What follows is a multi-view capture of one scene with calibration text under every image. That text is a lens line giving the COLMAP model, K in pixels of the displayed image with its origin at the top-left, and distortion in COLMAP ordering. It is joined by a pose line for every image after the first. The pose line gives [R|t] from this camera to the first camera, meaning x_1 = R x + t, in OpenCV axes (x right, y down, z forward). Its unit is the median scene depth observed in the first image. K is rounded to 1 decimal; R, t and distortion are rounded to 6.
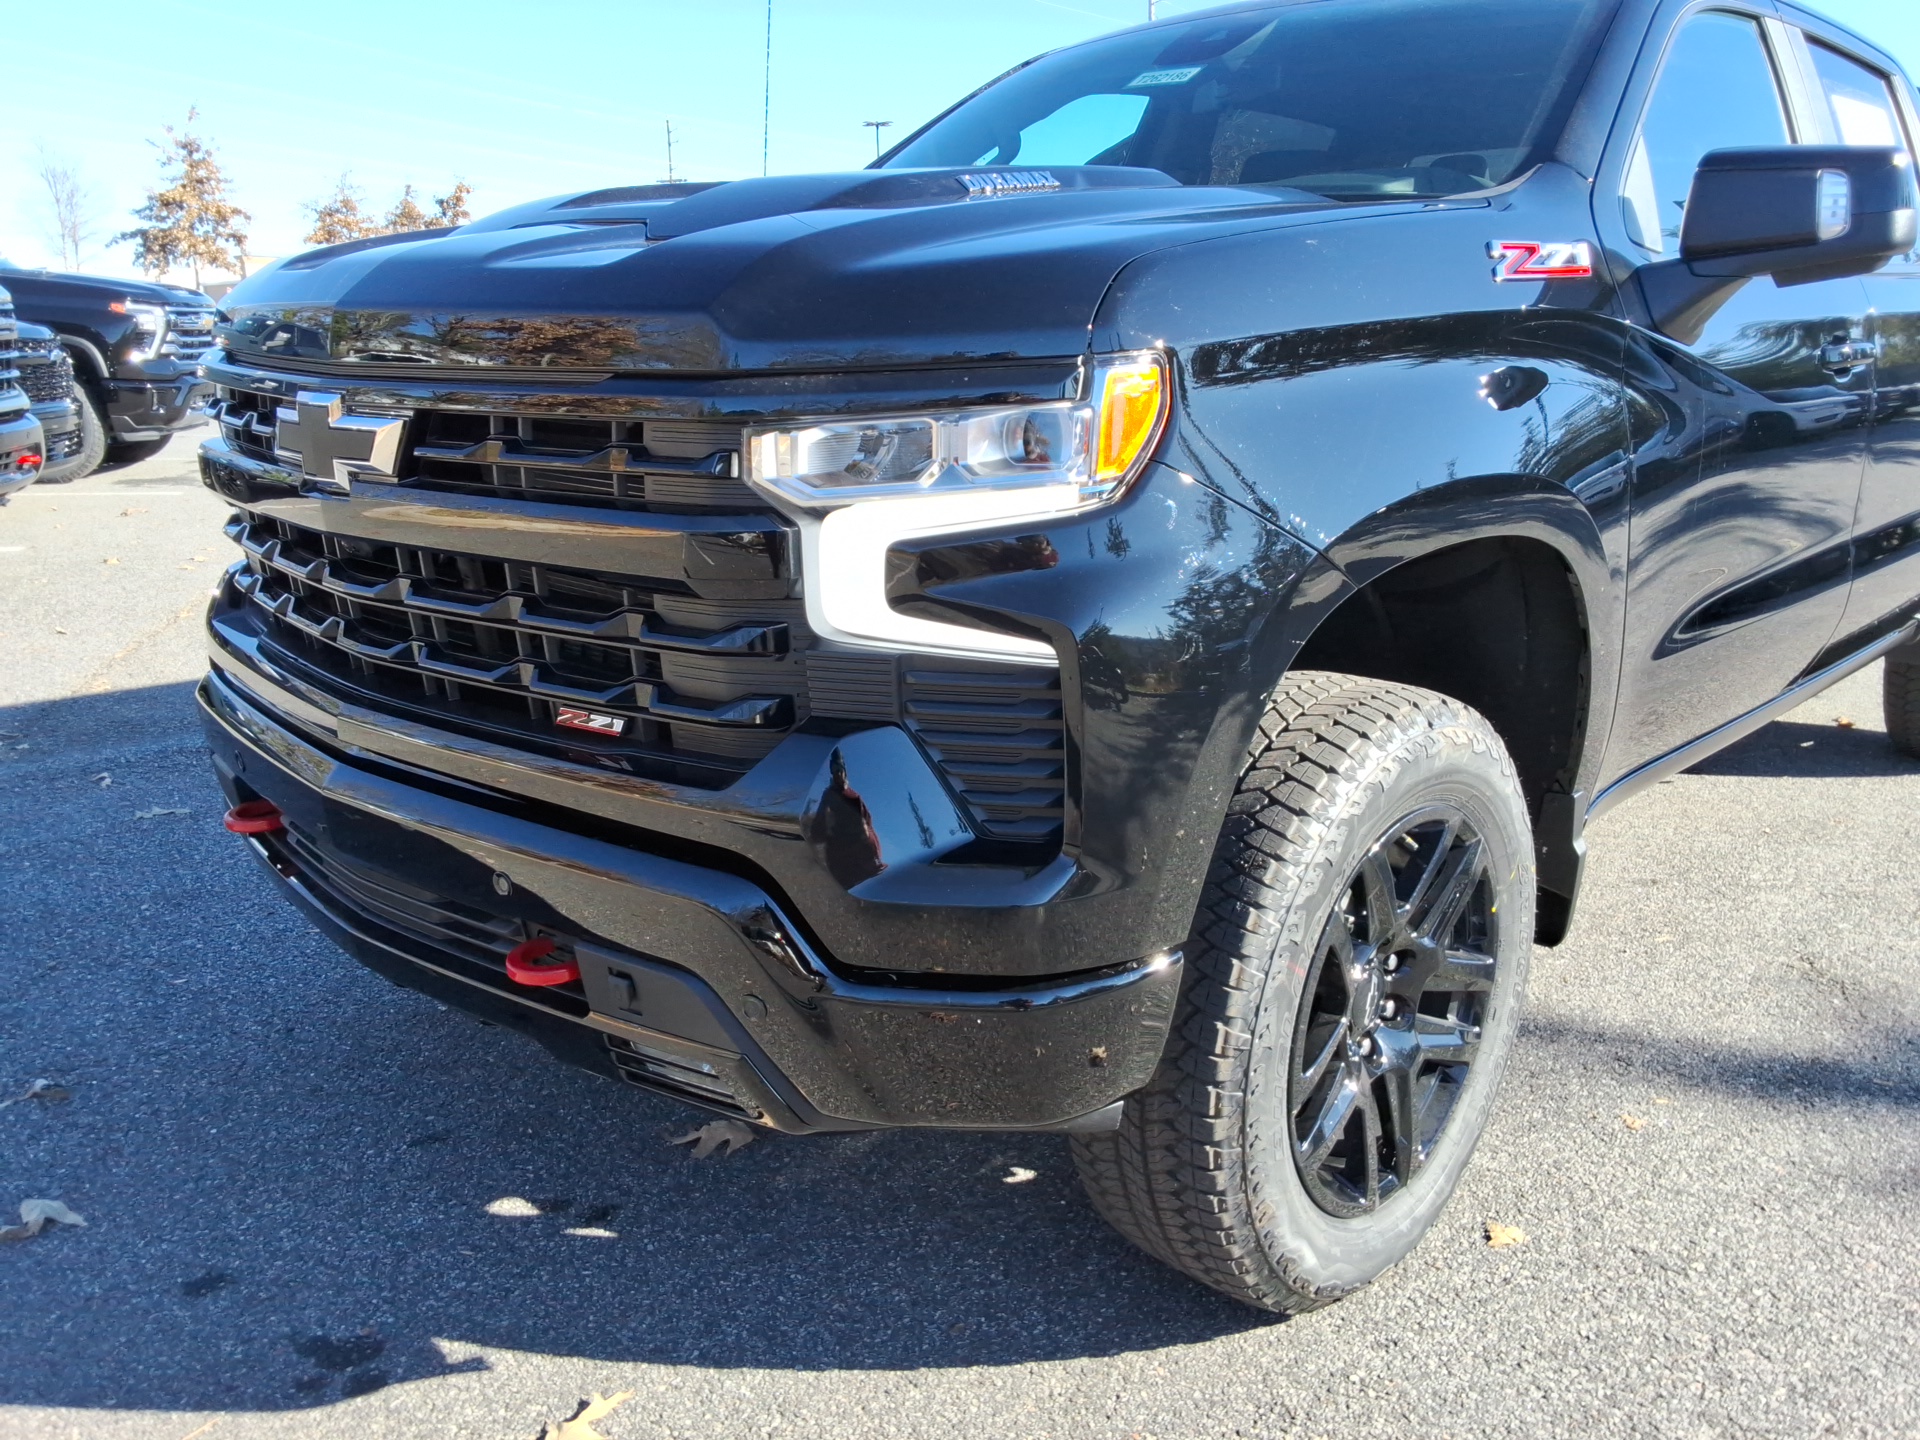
lens RADIAL K [[1522.9, 0, 977.8], [0, 1522.9, 708.2], [0, 0, 1]] dist [0.109470, -0.165813]
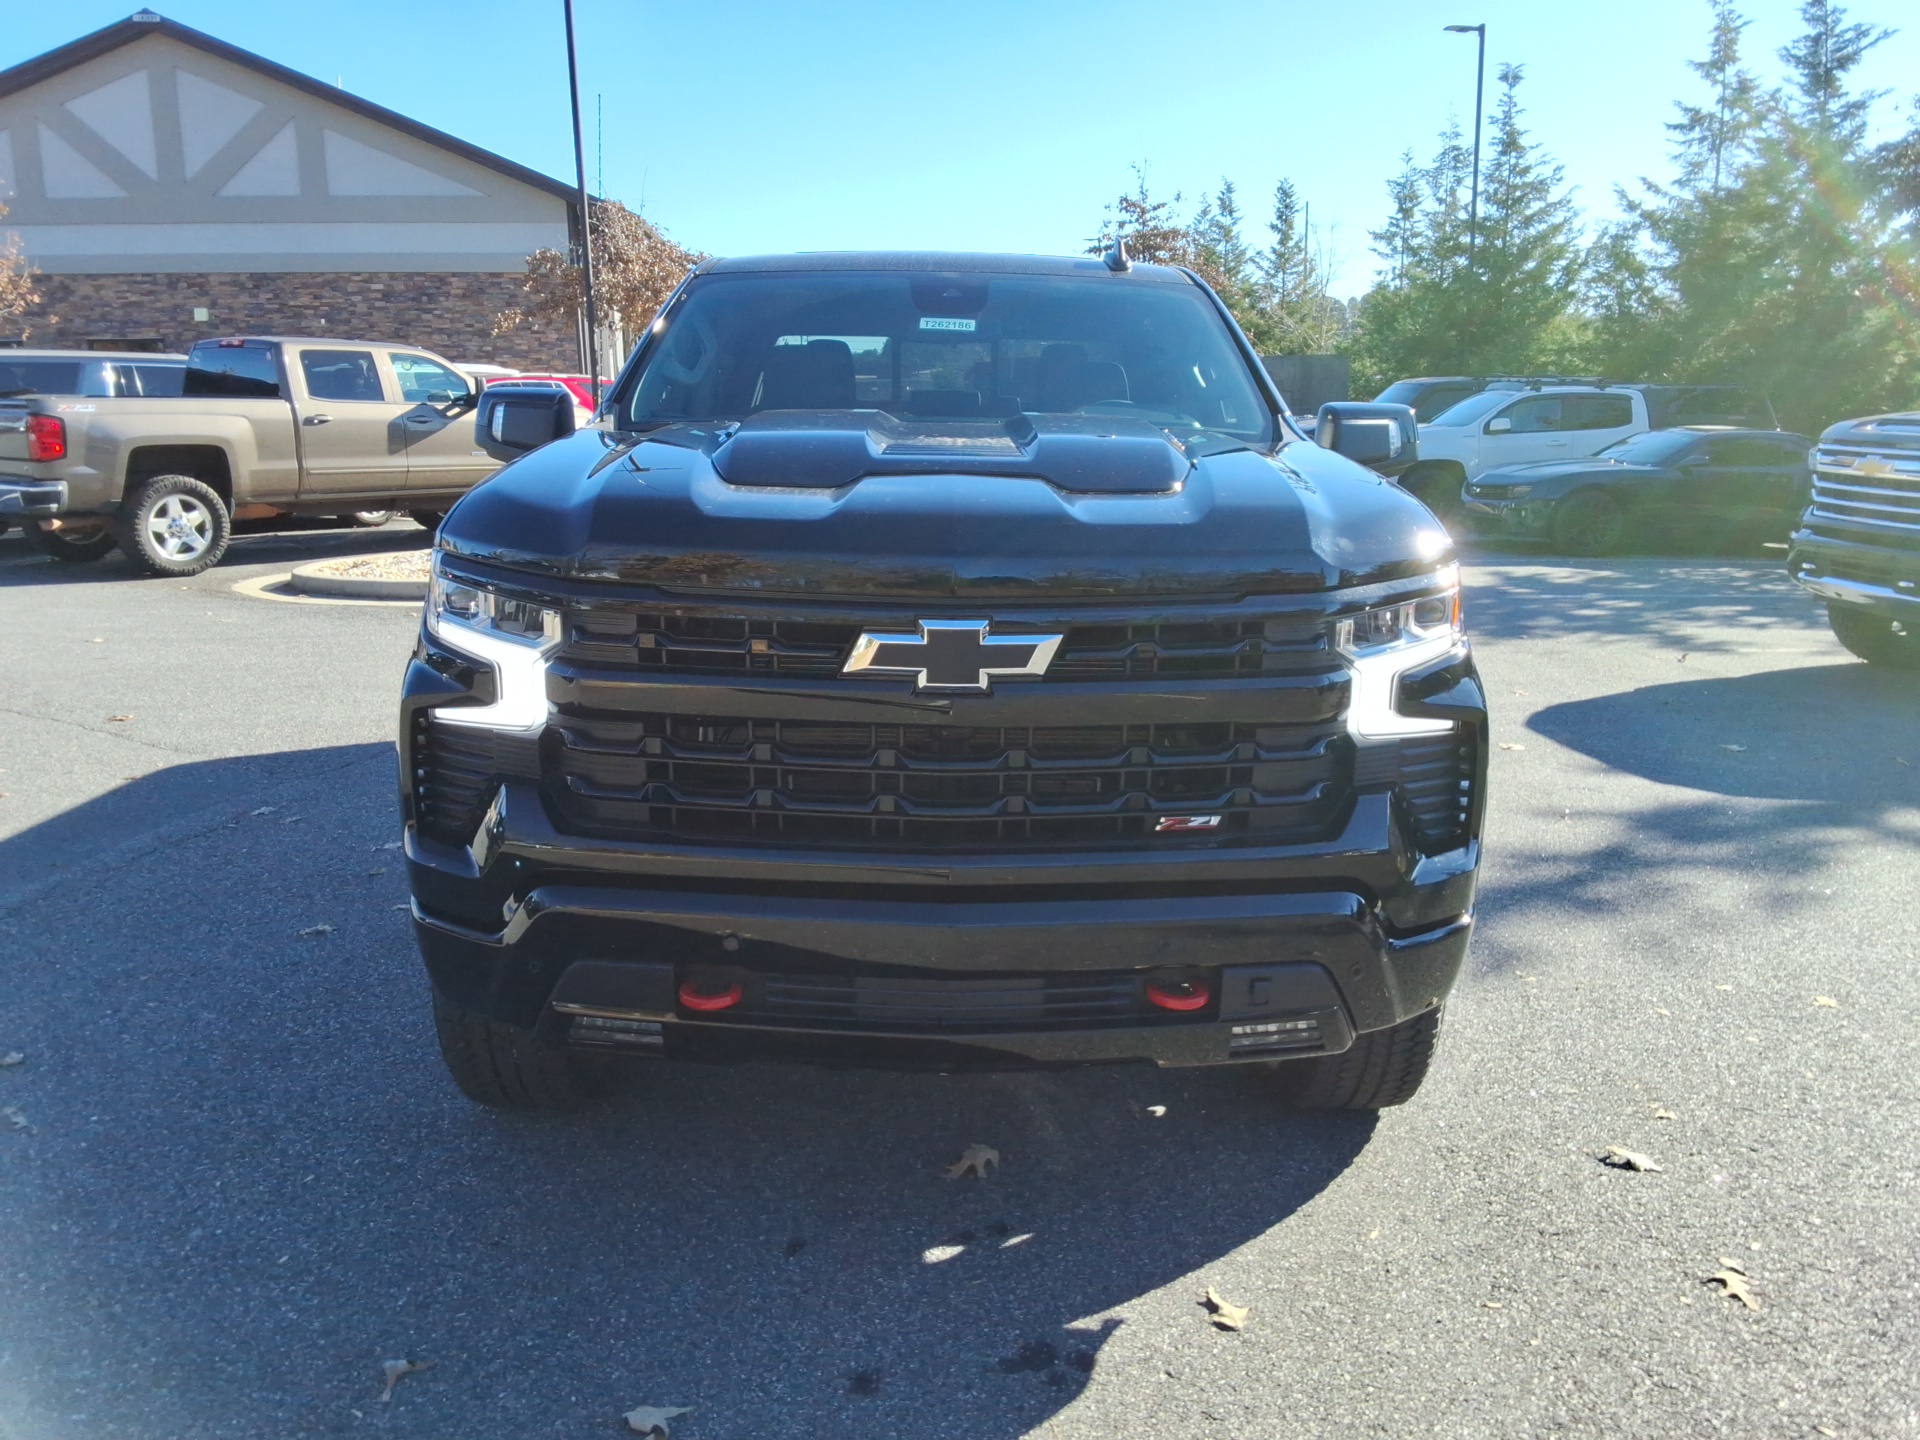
lens RADIAL K [[1522.9, 0, 959.1], [0, 1522.9, 656.0], [0, 0, 1]] dist [0.109470, -0.165813]
pose [[0.715845, -0.103428, 0.690557, -1.306857], [0.158914, 0.987148, -0.016884, -0.148503], [-0.679935, 0.121826, 0.723081, 0.050806]]
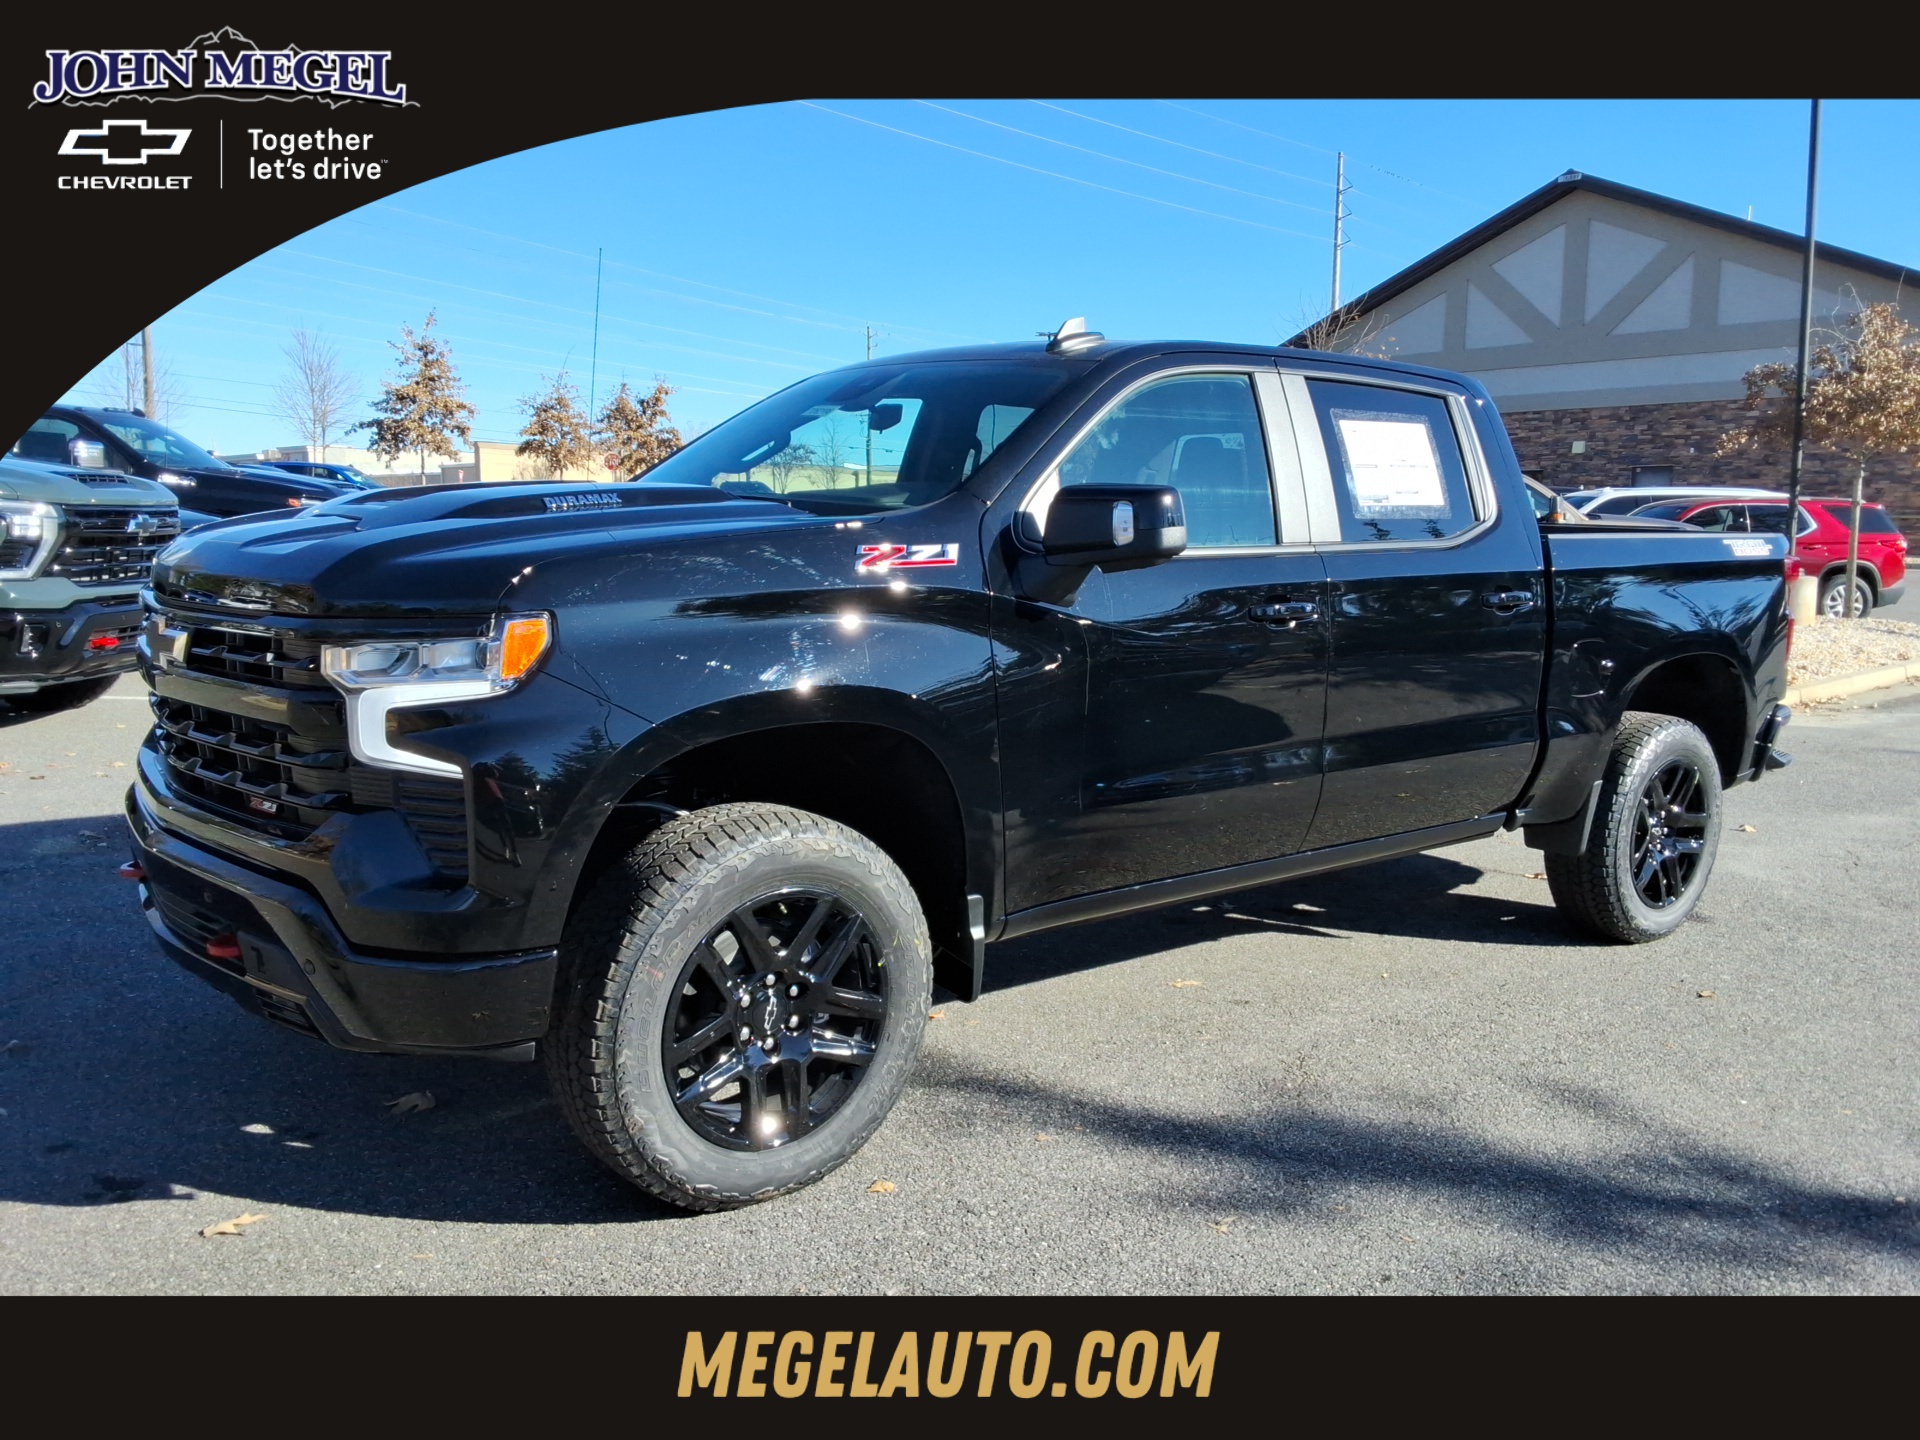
lens RADIAL K [[1533.1, 0, 1026.8], [0, 1533.1, 702.2], [0, 0, 1]] dist [0.047068, -0.097885]
pose [[0.995142, 0.038626, -0.090560, 0.700612], [-0.049506, 0.991398, -0.121157, 0.056662], [0.085101, 0.125051, 0.988494, -0.616162]]
